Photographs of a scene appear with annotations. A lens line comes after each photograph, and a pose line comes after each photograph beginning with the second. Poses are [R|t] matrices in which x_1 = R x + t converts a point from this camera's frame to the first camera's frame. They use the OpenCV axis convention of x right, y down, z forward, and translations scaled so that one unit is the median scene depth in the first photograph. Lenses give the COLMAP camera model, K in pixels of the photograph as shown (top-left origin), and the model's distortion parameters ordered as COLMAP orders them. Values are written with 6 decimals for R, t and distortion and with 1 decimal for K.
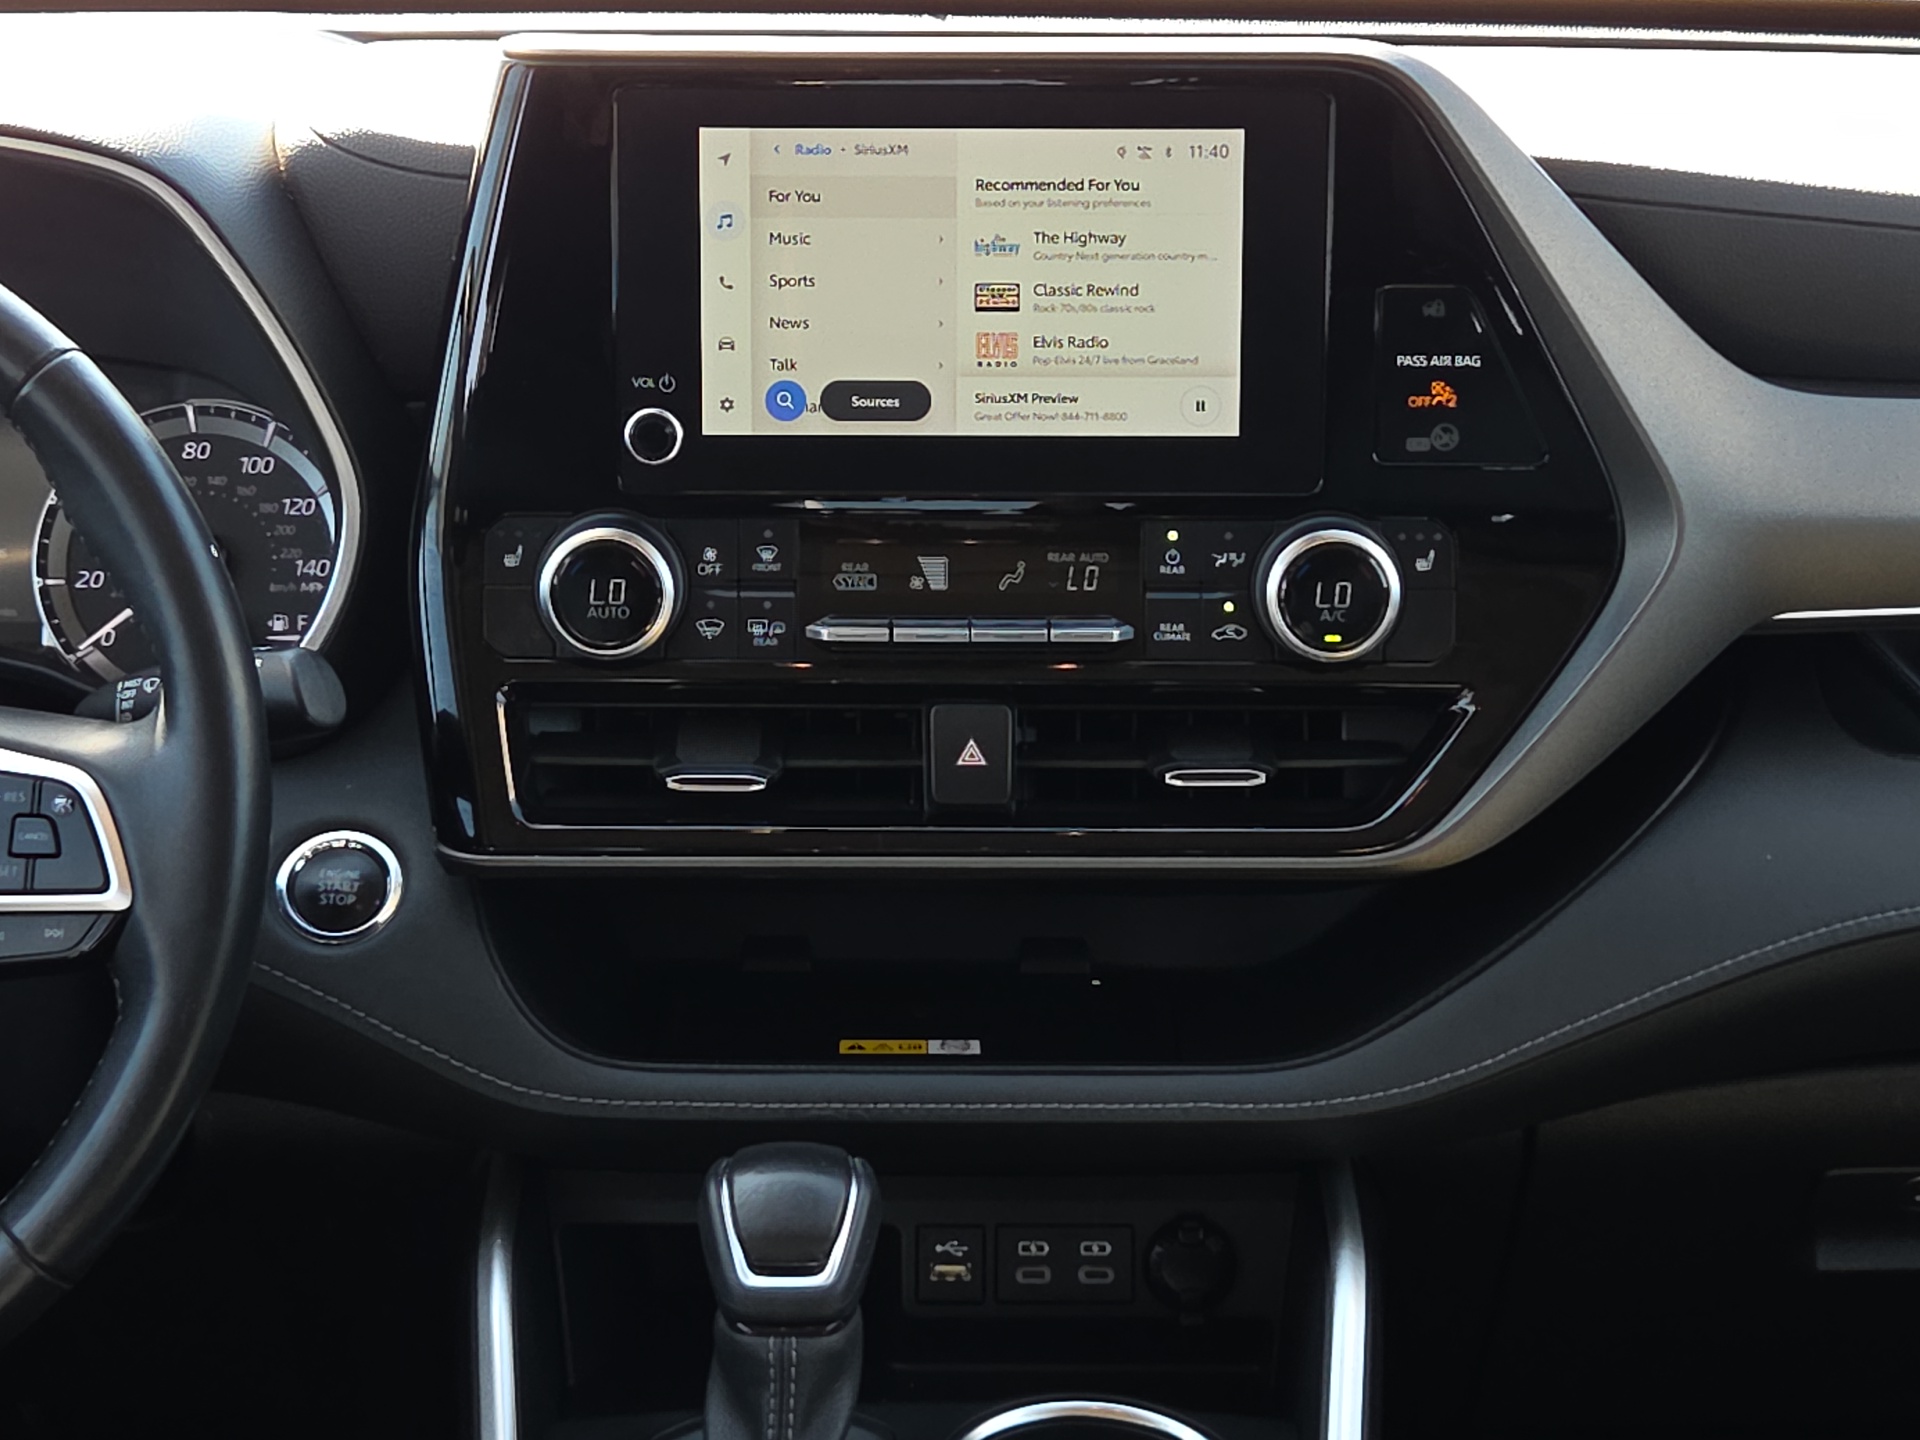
lens RADIAL K [[3531.6, 0, 881.6], [0, 3531.6, 661.5], [0, 0, 1]] dist [0.062674, 0.000000]
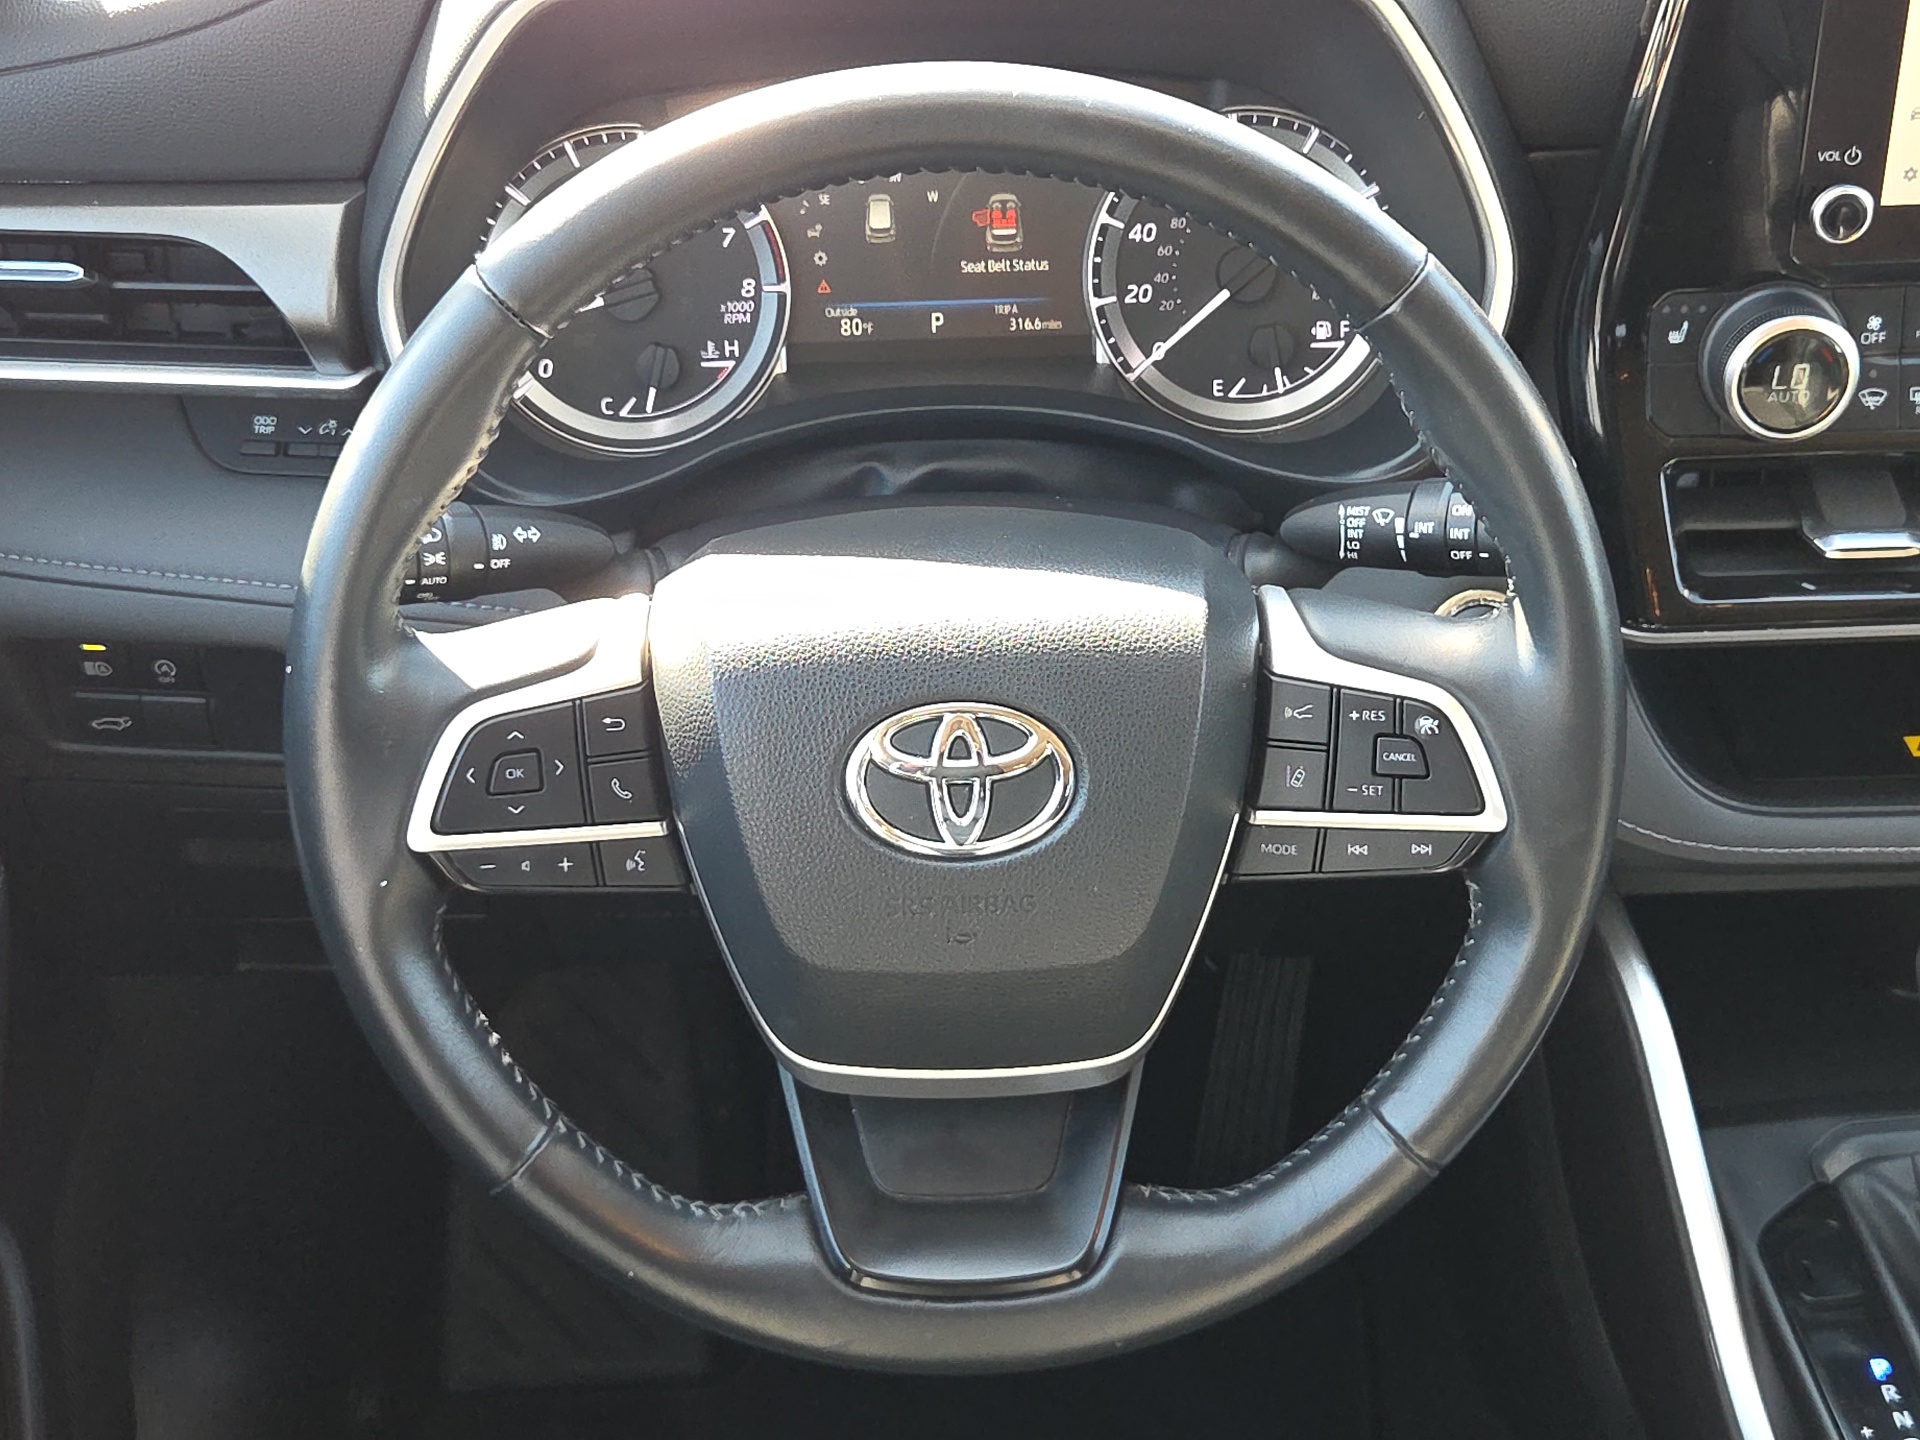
lens RADIAL K [[2750.0, 0, 945.9], [0, 2750.0, 669.9], [0, 0, 1]] dist [0.043467, 0.000000]
pose [[0.999450, -0.032791, 0.004878, -0.317456], [0.029589, 0.948677, 0.314859, -0.190775], [-0.014952, -0.314542, 0.949126, 0.233762]]
